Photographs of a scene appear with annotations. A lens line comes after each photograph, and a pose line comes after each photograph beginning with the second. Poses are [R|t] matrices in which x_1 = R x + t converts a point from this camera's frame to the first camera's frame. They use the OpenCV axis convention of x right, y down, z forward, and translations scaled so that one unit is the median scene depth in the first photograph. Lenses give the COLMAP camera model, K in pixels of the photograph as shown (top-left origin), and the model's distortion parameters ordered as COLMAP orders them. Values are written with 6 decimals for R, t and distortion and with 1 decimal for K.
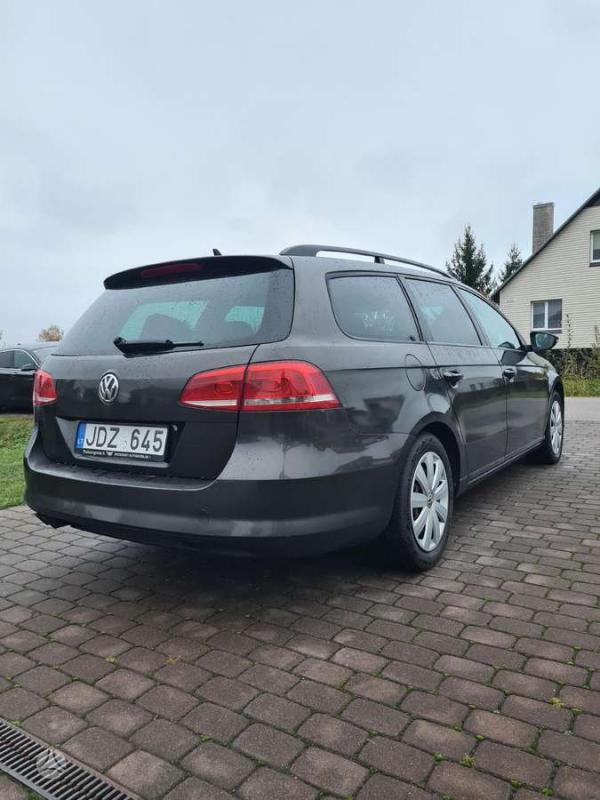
lens RADIAL K [[596.2, 0, 296.7], [0, 596.2, 400.6], [0, 0, 1]] dist [0.049875, -0.043236]
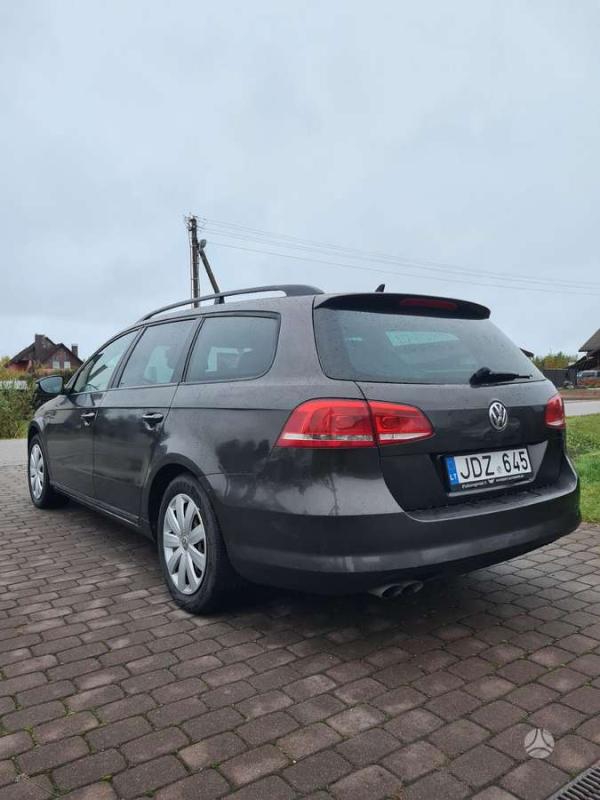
lens RADIAL K [[596.2, 0, 296.7], [0, 596.2, 400.6], [0, 0, 1]] dist [0.049875, -0.043236]
pose [[0.352511, -0.004018, 0.935799, -1.368301], [0.067980, 0.997459, -0.021325, -0.048121], [-0.933335, 0.071132, 0.351889, 0.935791]]
